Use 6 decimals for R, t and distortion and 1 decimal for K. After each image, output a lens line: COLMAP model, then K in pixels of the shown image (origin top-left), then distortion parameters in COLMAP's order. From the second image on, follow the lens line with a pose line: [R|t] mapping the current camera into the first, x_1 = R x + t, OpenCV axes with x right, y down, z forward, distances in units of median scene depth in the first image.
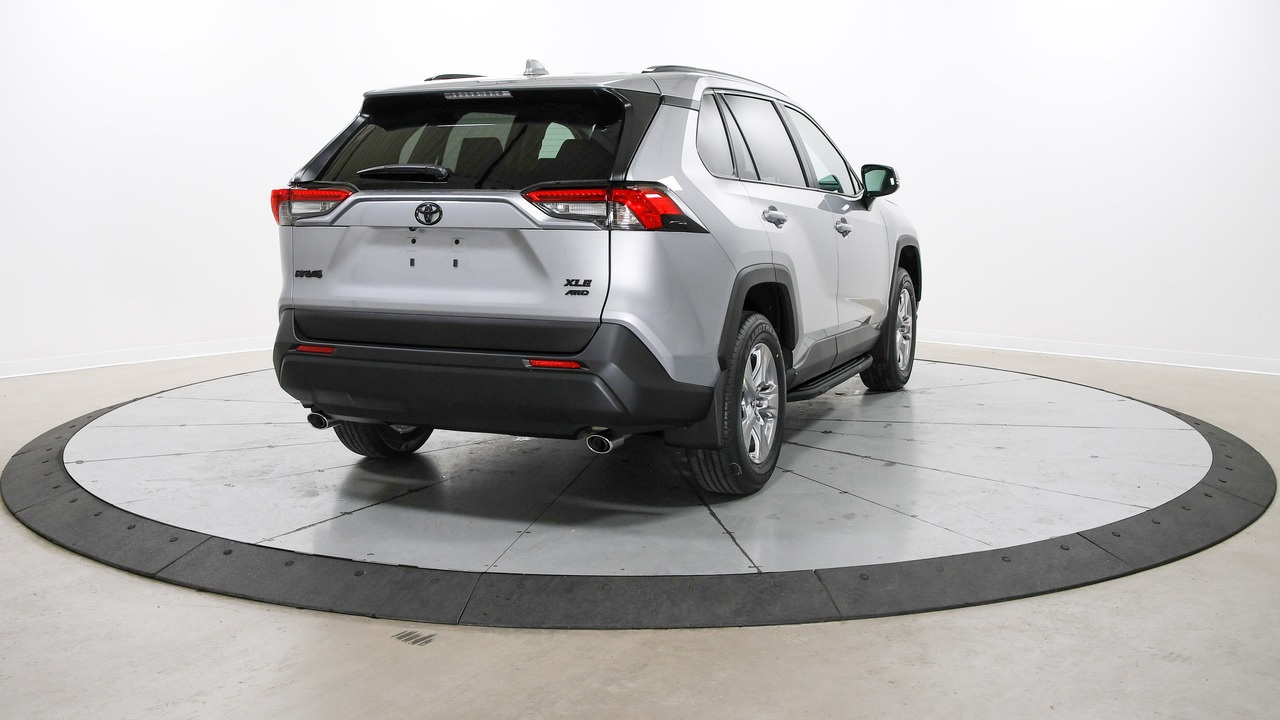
lens RADIAL K [[1155.4, 0, 640.0], [0, 1155.4, 360.0], [0, 0, 1]] dist [0.001888, 0.002506]
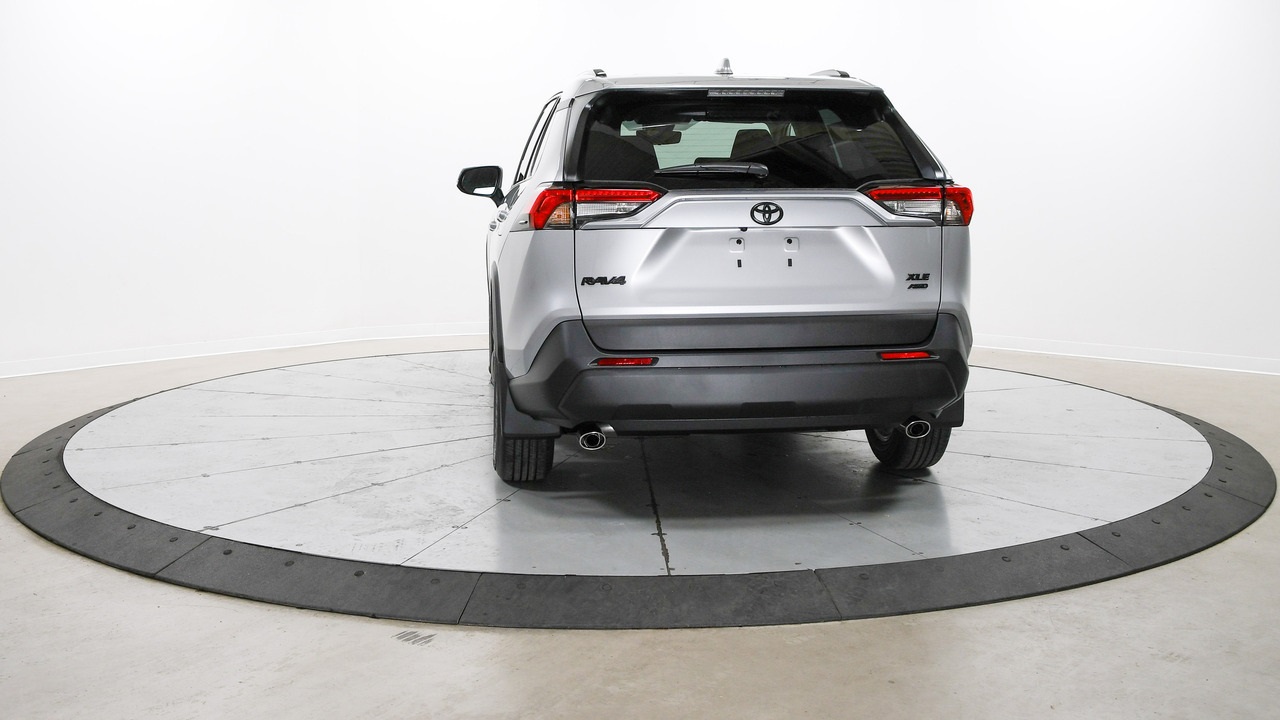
lens RADIAL K [[1155.4, 0, 640.0], [0, 1155.4, 360.0], [0, 0, 1]] dist [0.001888, 0.002506]
pose [[0.894168, -0.069812, 0.442255, -0.721490], [0.071364, 0.997364, 0.013151, -0.022510], [-0.442007, 0.019802, 0.896793, 0.167985]]
